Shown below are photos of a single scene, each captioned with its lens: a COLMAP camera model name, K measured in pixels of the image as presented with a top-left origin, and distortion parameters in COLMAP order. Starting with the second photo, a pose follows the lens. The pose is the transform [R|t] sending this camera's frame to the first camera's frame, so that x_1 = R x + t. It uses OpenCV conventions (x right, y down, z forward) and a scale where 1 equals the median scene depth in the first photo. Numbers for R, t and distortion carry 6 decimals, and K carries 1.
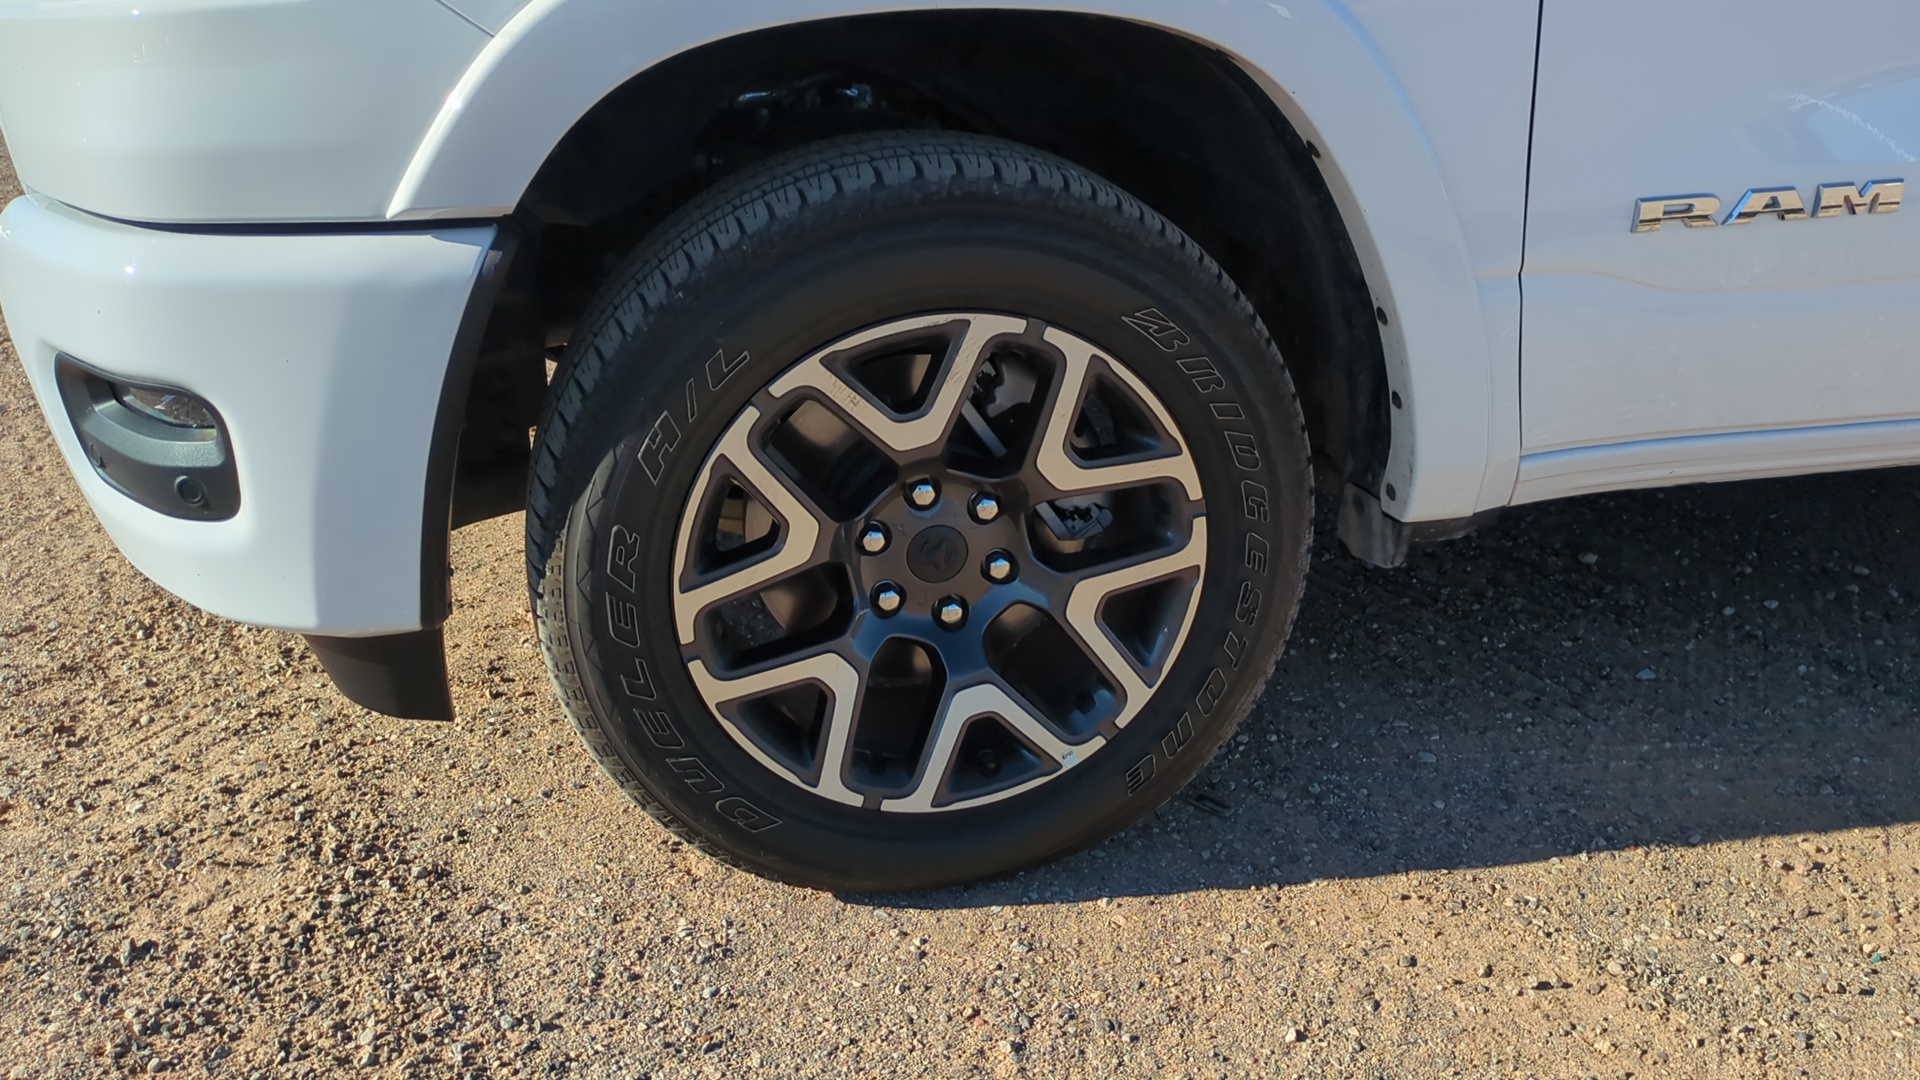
lens RADIAL K [[1629.4, 0, 978.3], [0, 1629.4, 534.7], [0, 0, 1]] dist [0.052784, -0.066156]
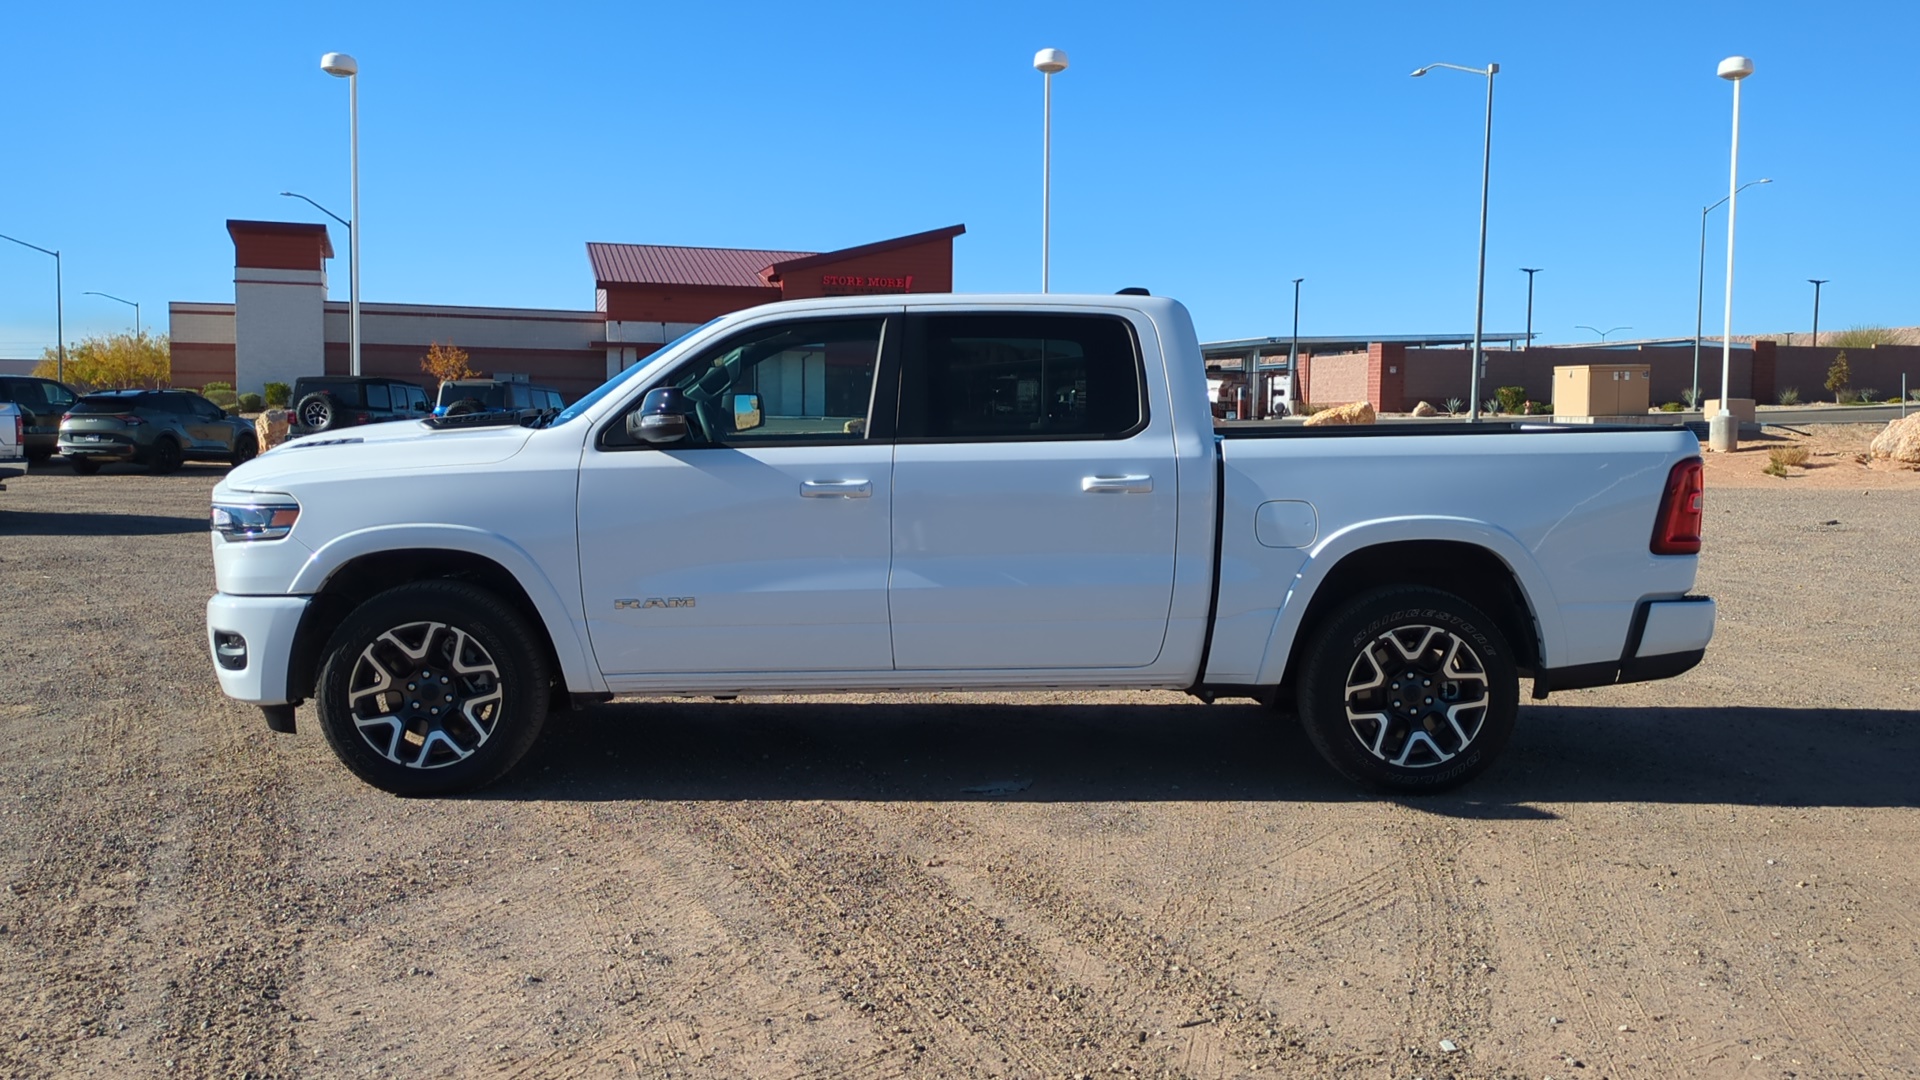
lens RADIAL K [[1652.1, 0, 969.8], [0, 1652.1, 543.3], [0, 0, 1]] dist [0.078588, -0.099046]
pose [[0.987325, 0.013743, -0.158113, 1.755377], [-0.063339, 0.947589, -0.313151, 0.788119], [0.145522, 0.319197, 0.936449, -2.404606]]
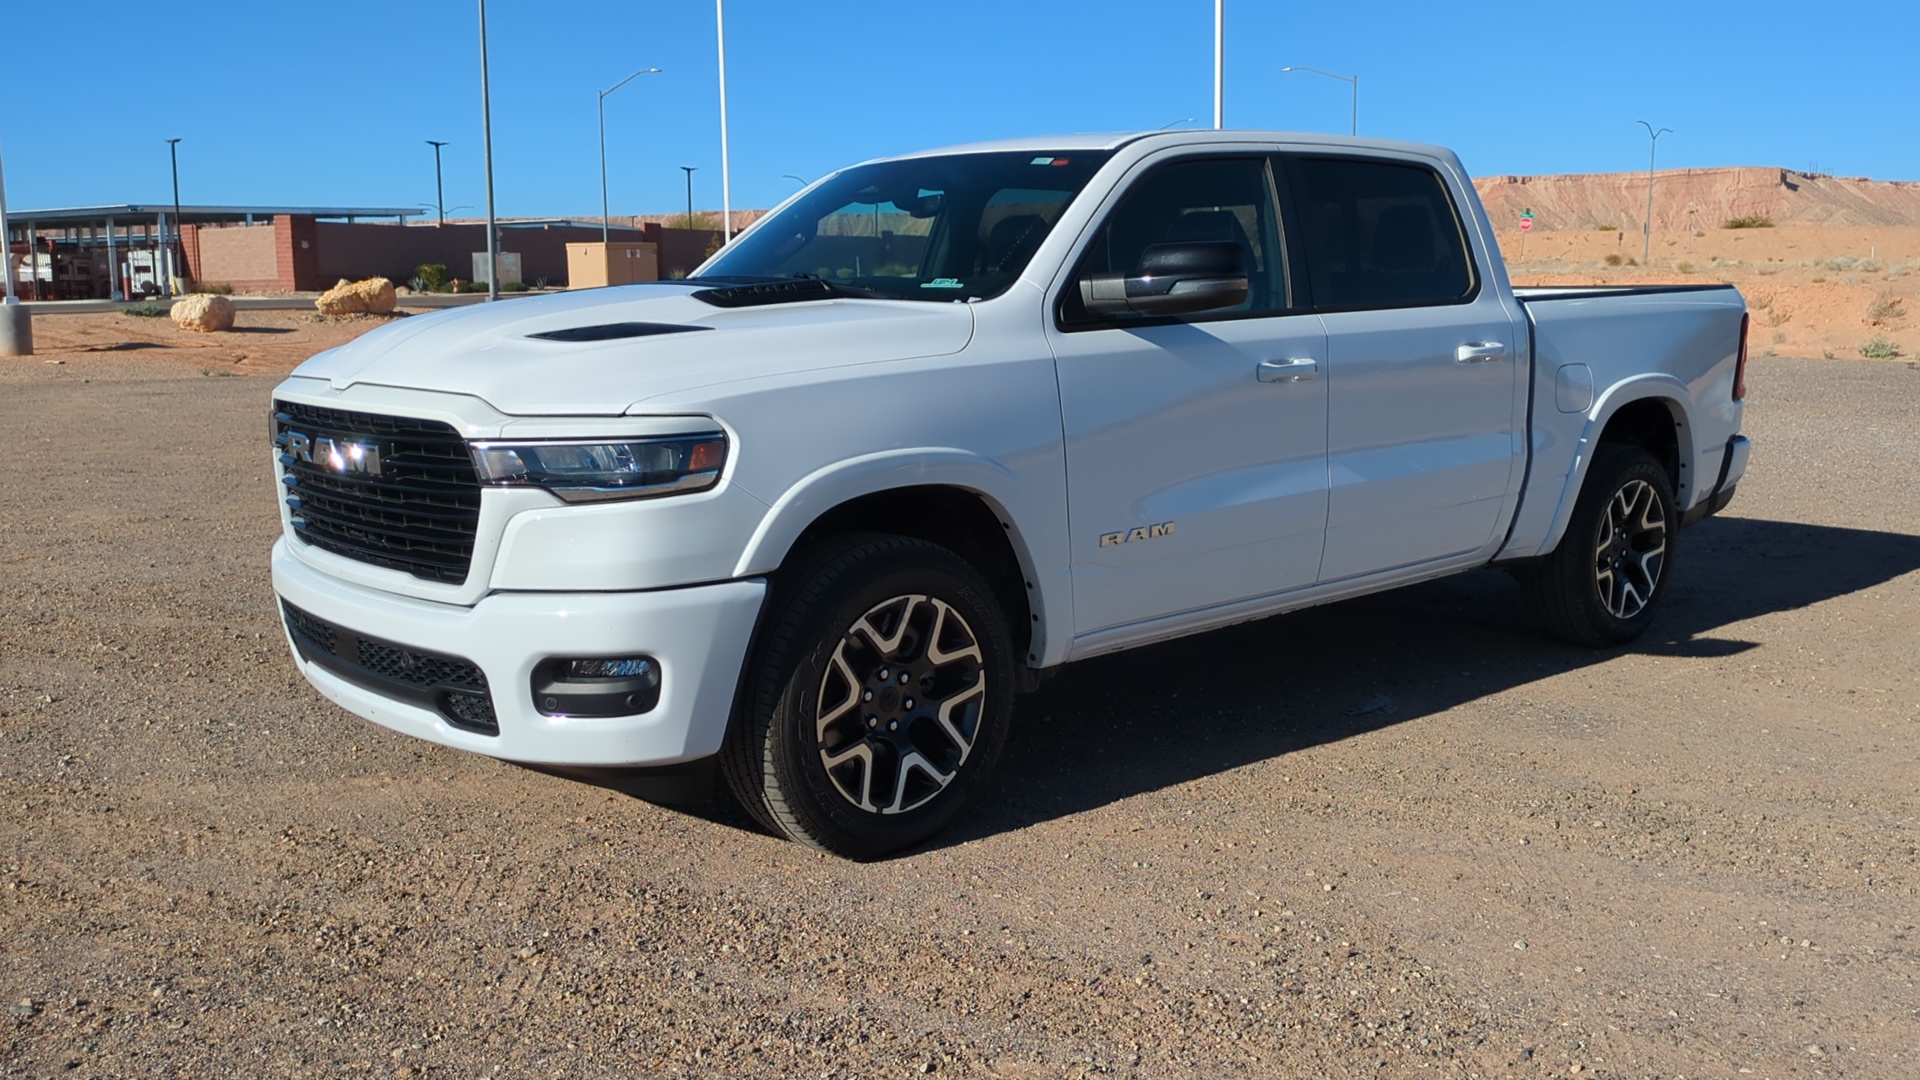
lens RADIAL K [[1652.1, 0, 969.8], [0, 1652.1, 543.3], [0, 0, 1]] dist [0.078588, -0.099046]
pose [[0.863708, -0.084985, 0.496776, -1.138247], [0.206197, 0.958997, -0.194442, 0.295761], [-0.459882, 0.270375, 0.845817, -1.205297]]
